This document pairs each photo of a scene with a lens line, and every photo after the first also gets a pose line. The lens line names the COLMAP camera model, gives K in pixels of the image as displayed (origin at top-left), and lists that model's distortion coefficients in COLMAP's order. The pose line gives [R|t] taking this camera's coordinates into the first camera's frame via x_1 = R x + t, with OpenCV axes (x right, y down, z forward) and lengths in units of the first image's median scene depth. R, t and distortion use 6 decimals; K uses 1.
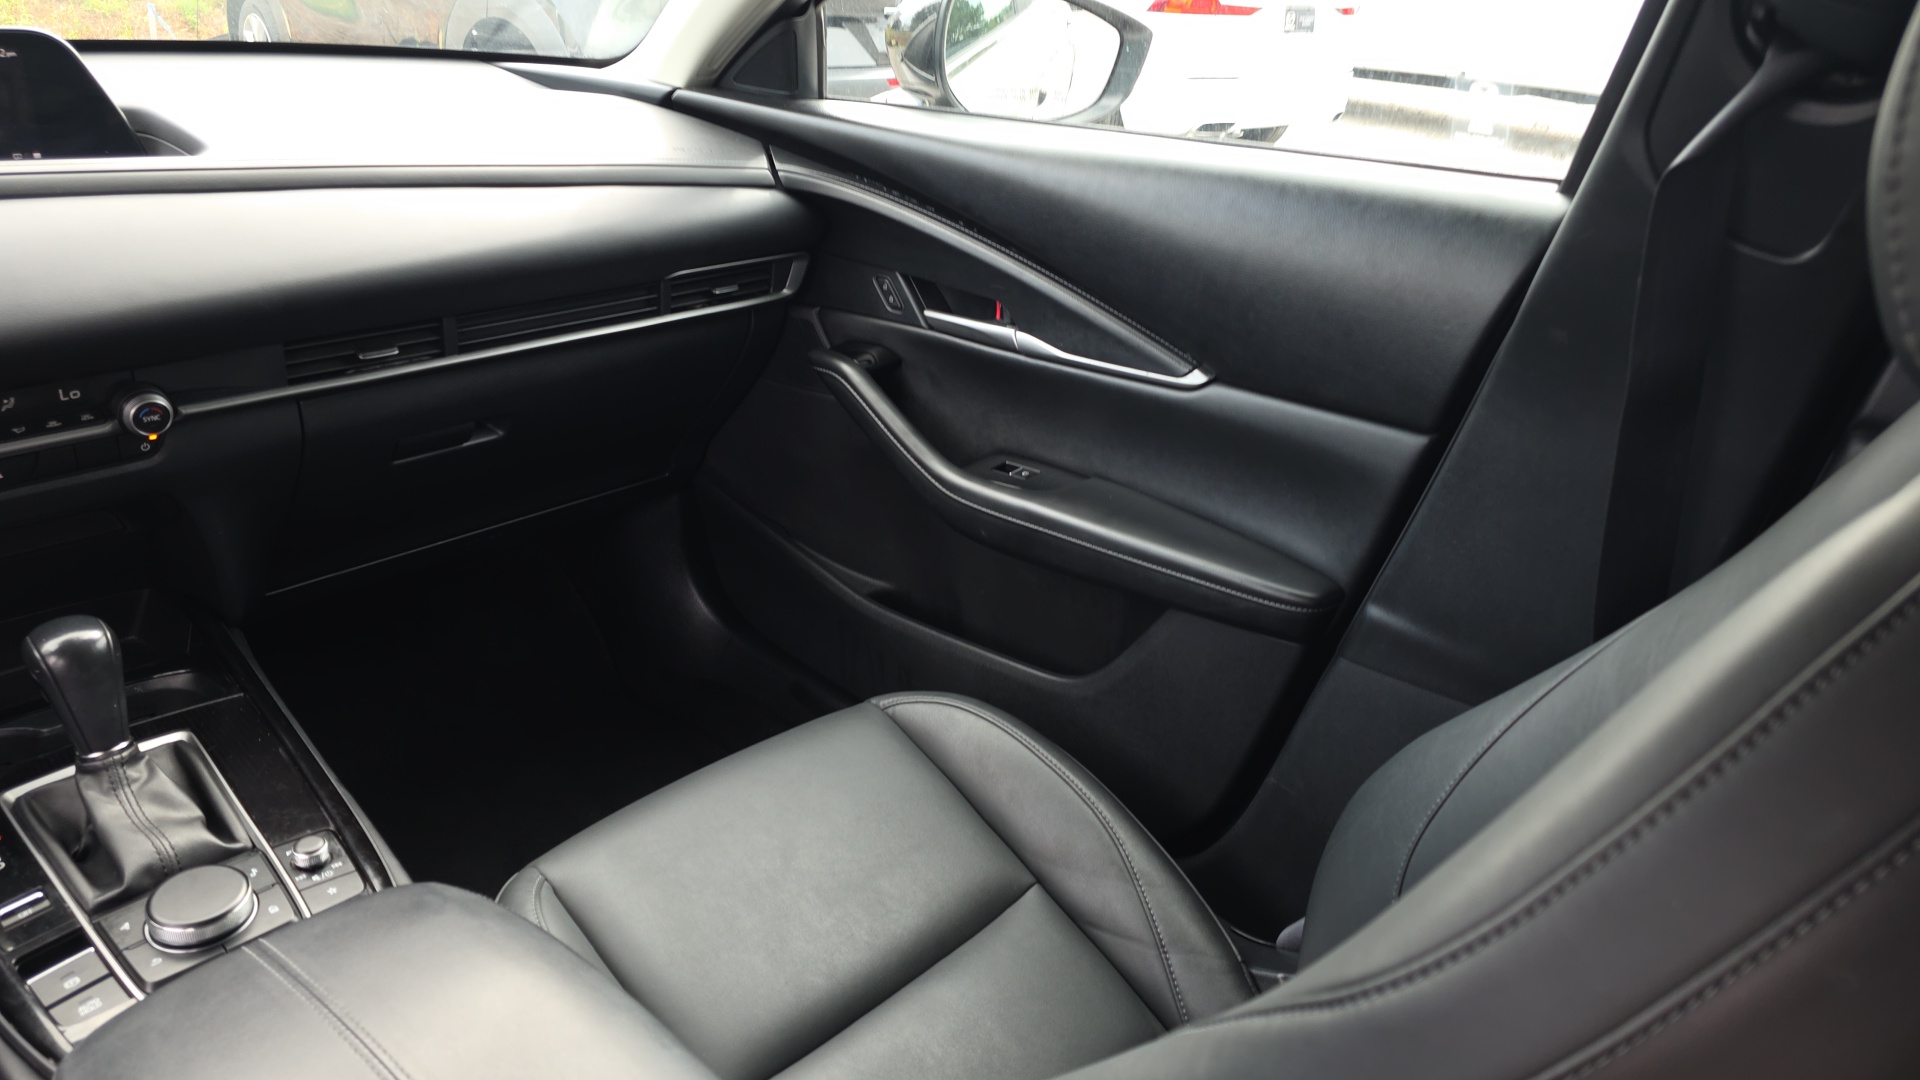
lens RADIAL K [[1300.9, 0, 967.2], [0, 1300.9, 516.4], [0, 0, 1]] dist [0.059614, -0.052581]
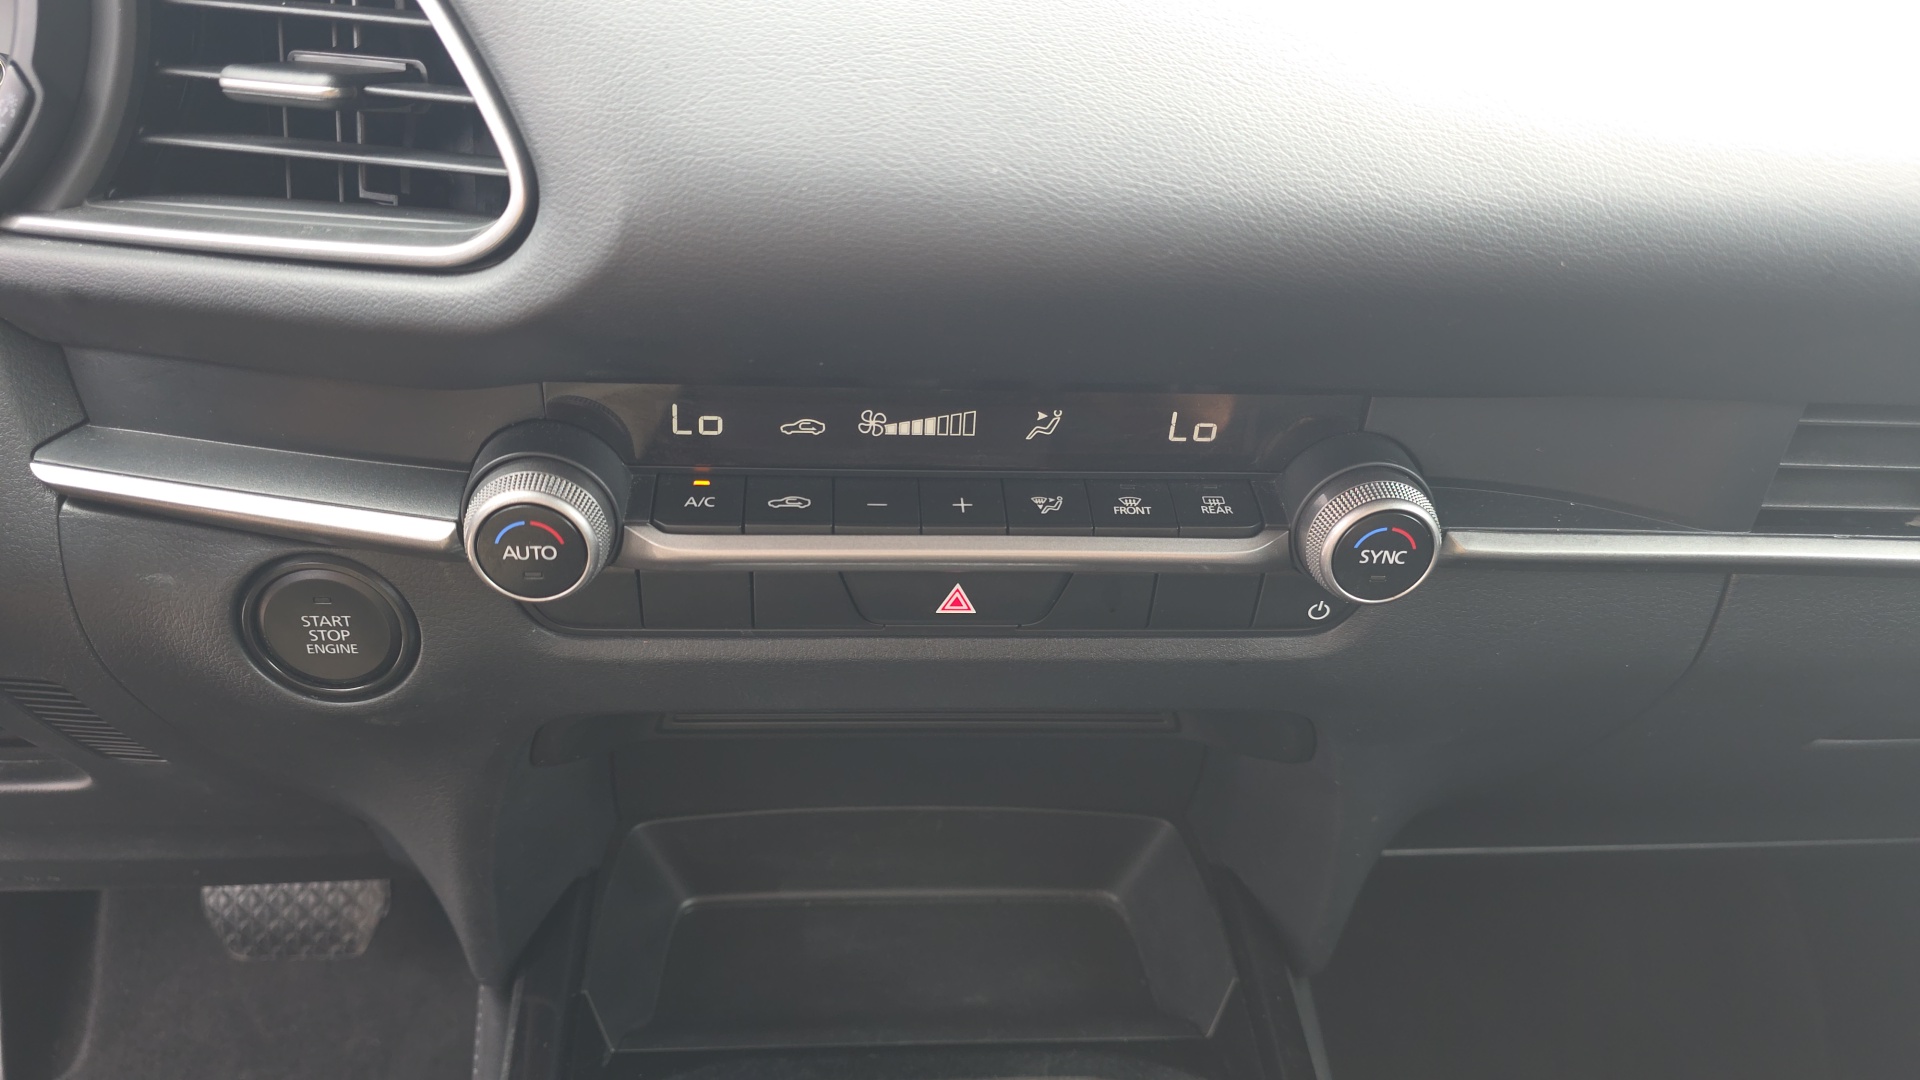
lens RADIAL K [[1333.7, 0, 919.5], [0, 1333.7, 541.9], [0, 0, 1]] dist [0.044580, -0.051866]
pose [[0.733895, 0.298131, -0.610341, -0.468661], [-0.283887, 0.950918, 0.123137, -0.079976], [0.617095, 0.082898, 0.782509, 0.630162]]
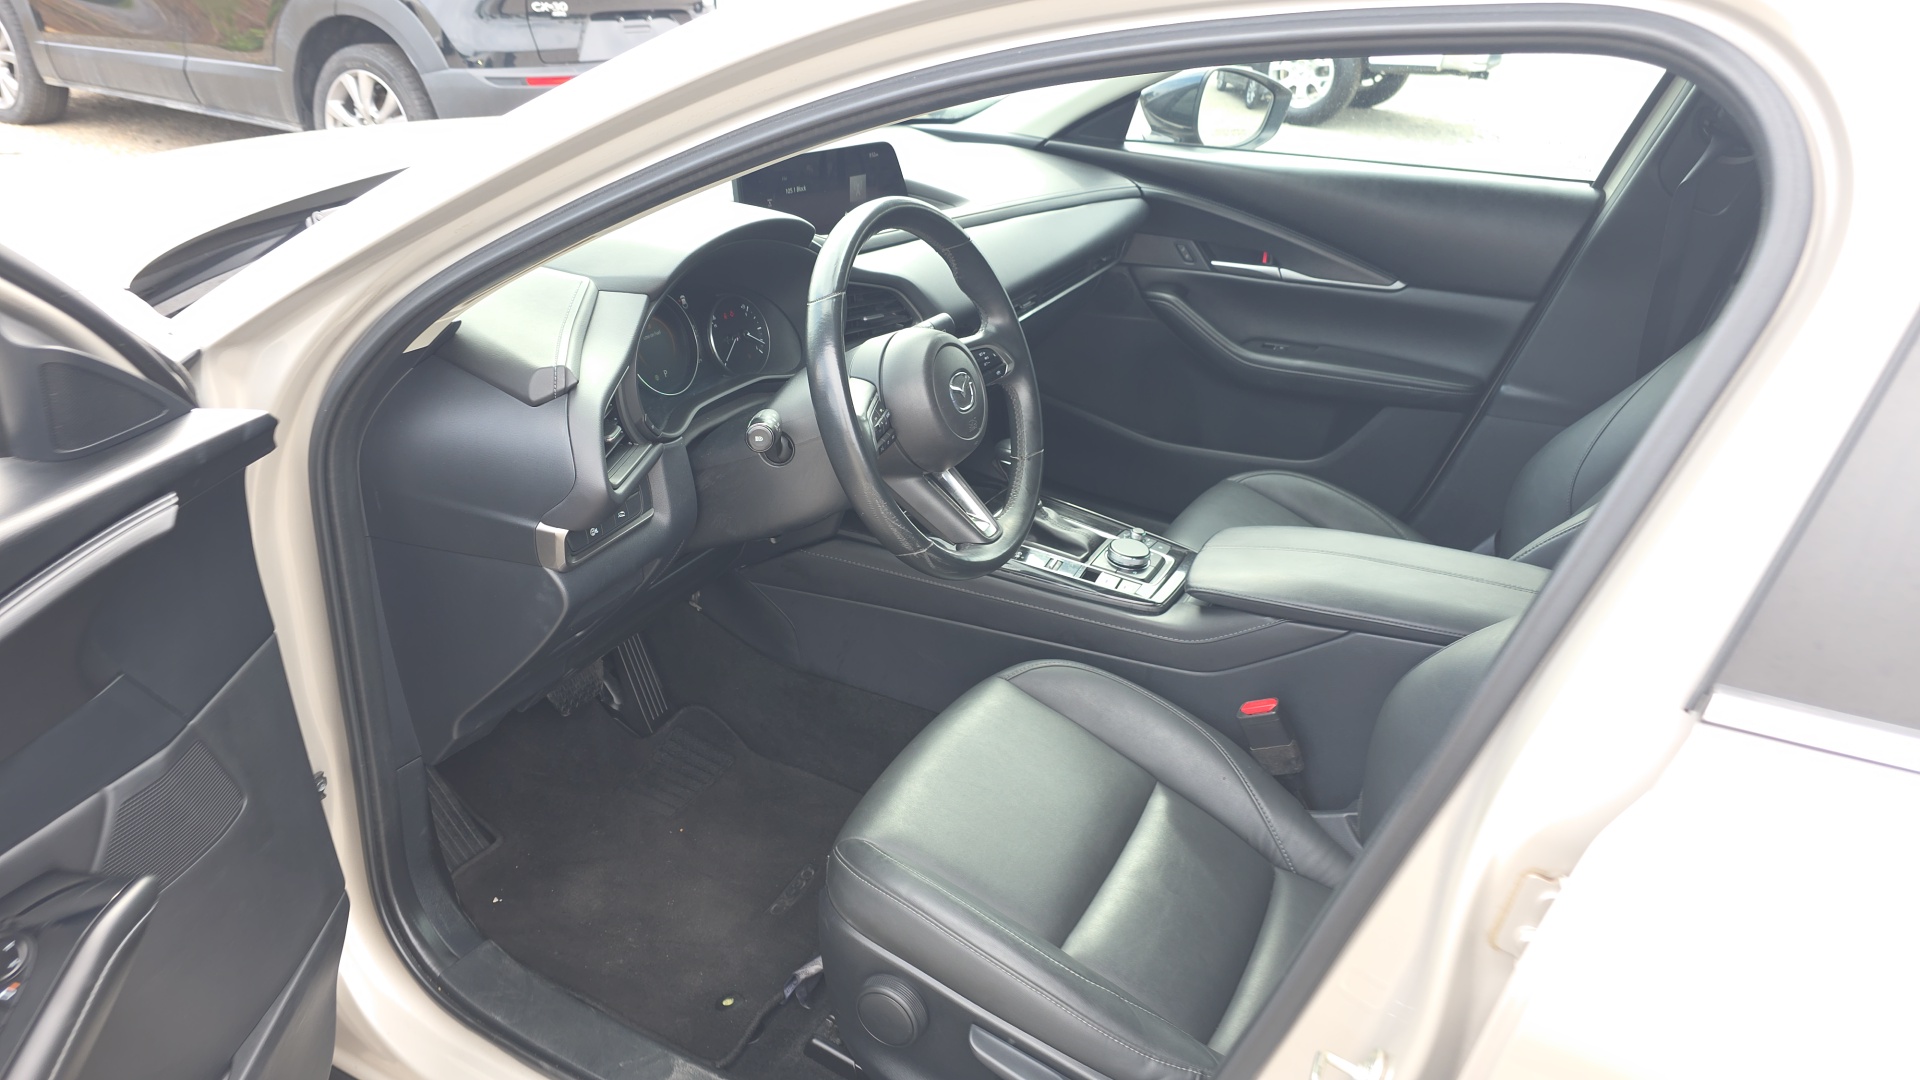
lens RADIAL K [[1300.9, 0, 967.2], [0, 1300.9, 516.4], [0, 0, 1]] dist [0.059614, -0.052581]
pose [[0.953767, -0.119514, 0.275764, -1.117715], [0.109403, 0.992646, 0.051819, 0.071702], [-0.279929, -0.019254, 0.959828, -0.778185]]
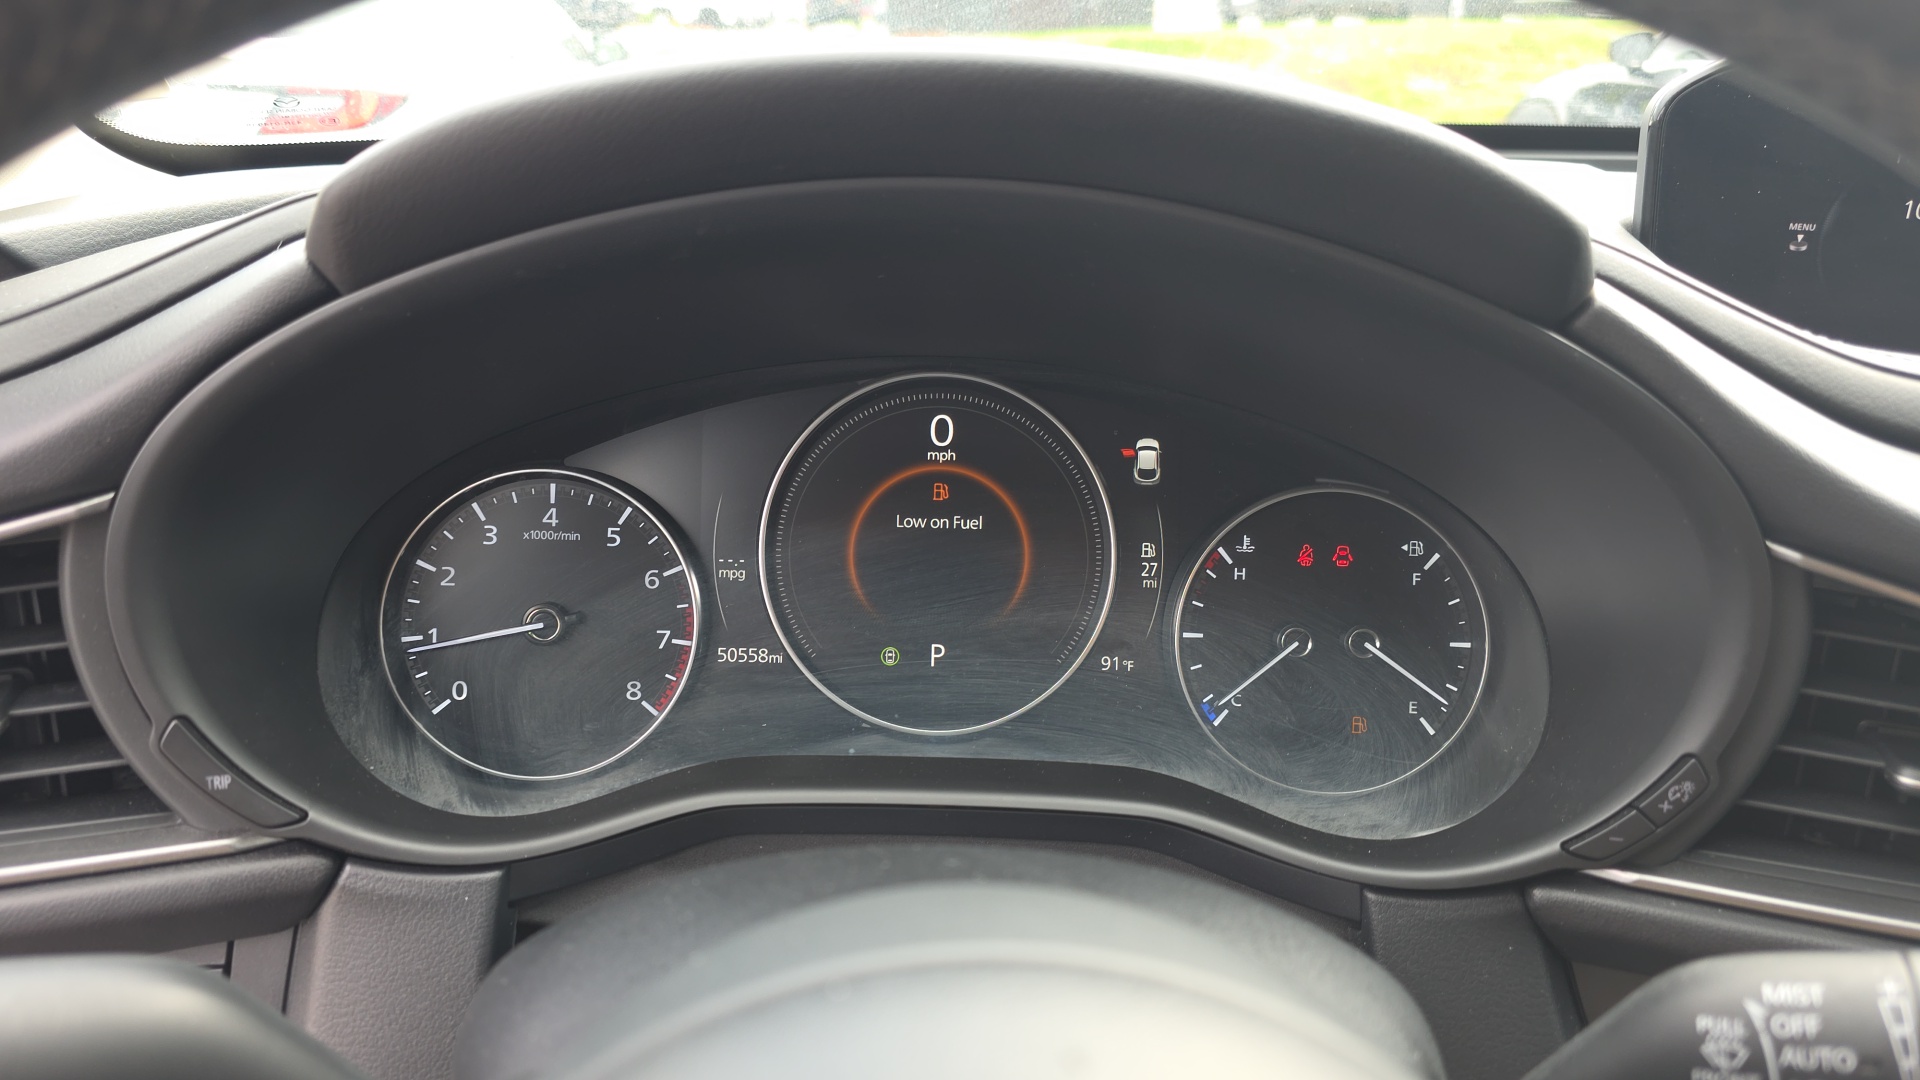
lens RADIAL K [[1333.7, 0, 919.5], [0, 1333.7, 541.9], [0, 0, 1]] dist [0.044580, -0.051866]
pose [[0.691187, 0.220191, -0.688314, -0.733123], [-0.288810, 0.957249, 0.016208, -0.087154], [0.662457, 0.187589, 0.725232, 0.367968]]
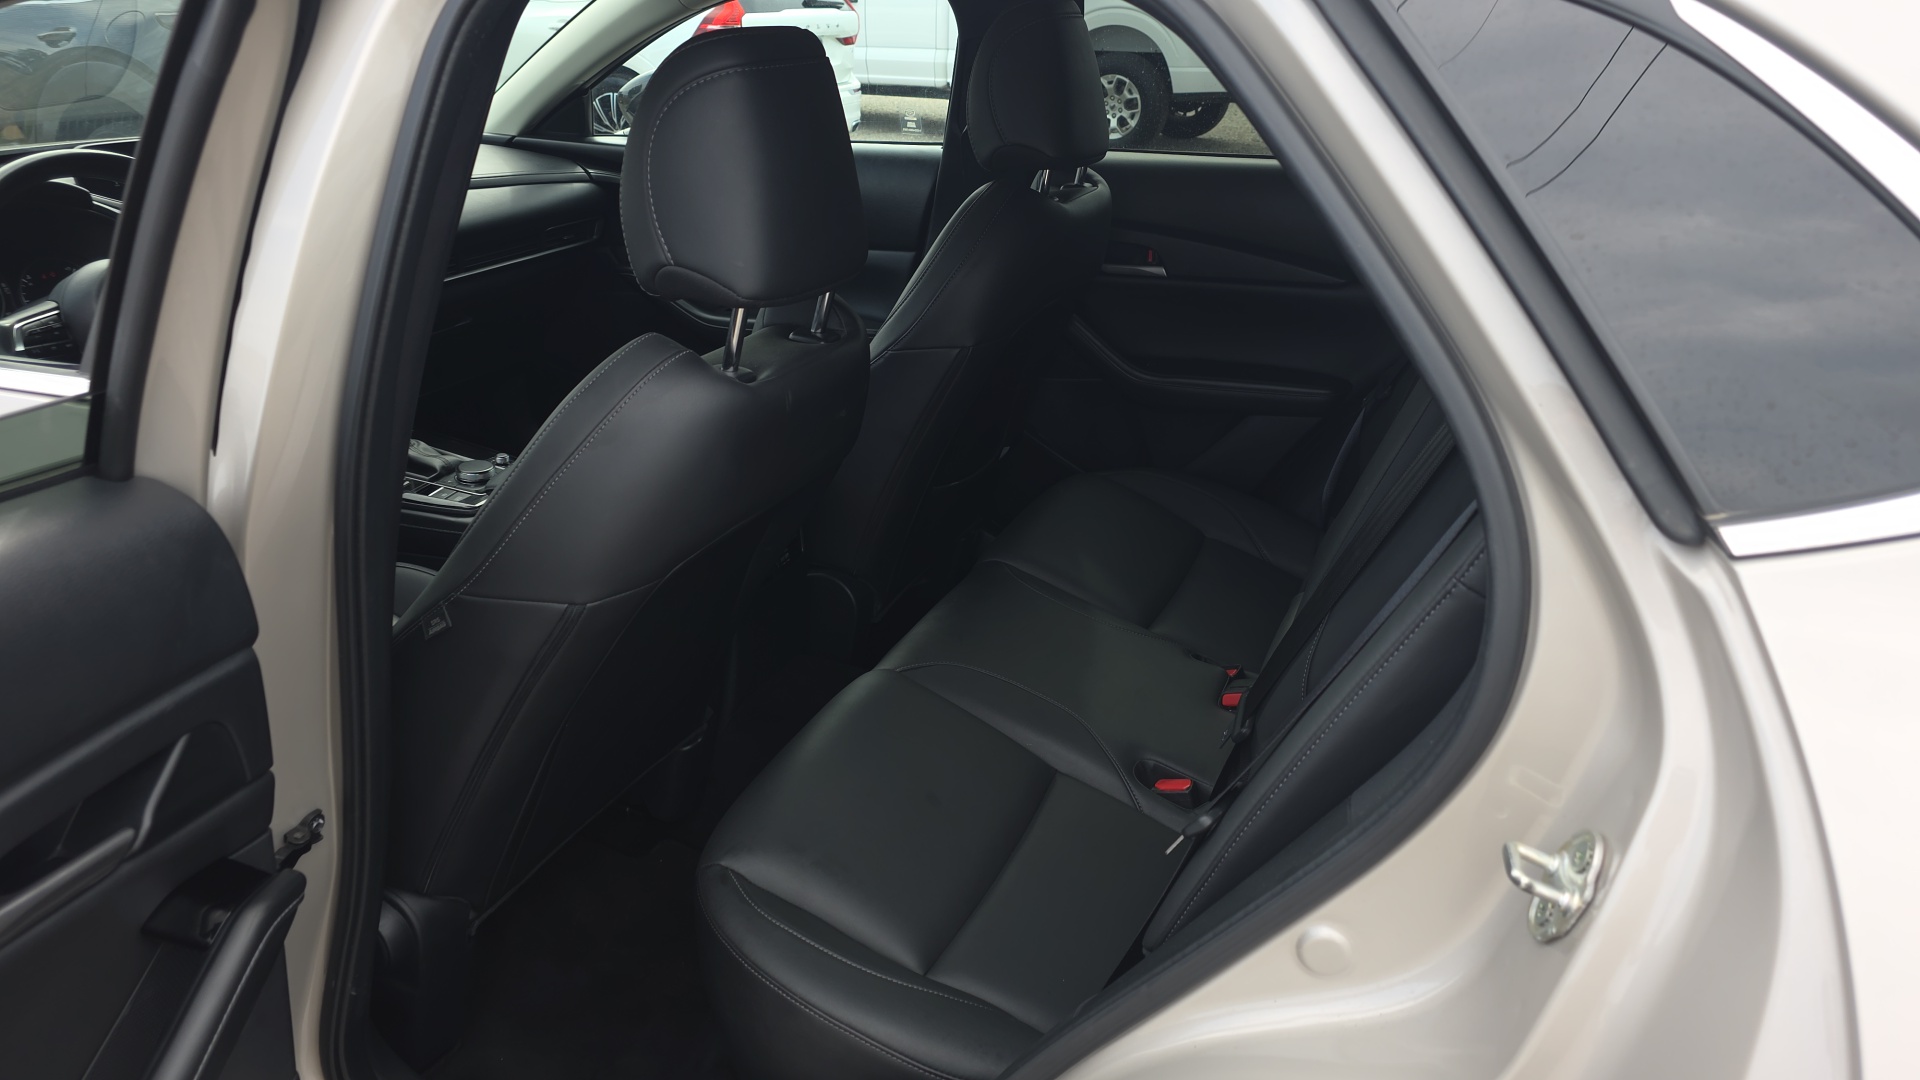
lens RADIAL K [[1300.9, 0, 967.2], [0, 1300.9, 516.4], [0, 0, 1]] dist [0.059614, -0.052581]
pose [[0.935272, -0.173512, 0.308479, -0.386595], [0.178388, 0.983880, 0.012557, 0.398953], [-0.305685, 0.043285, 0.951148, -1.276283]]
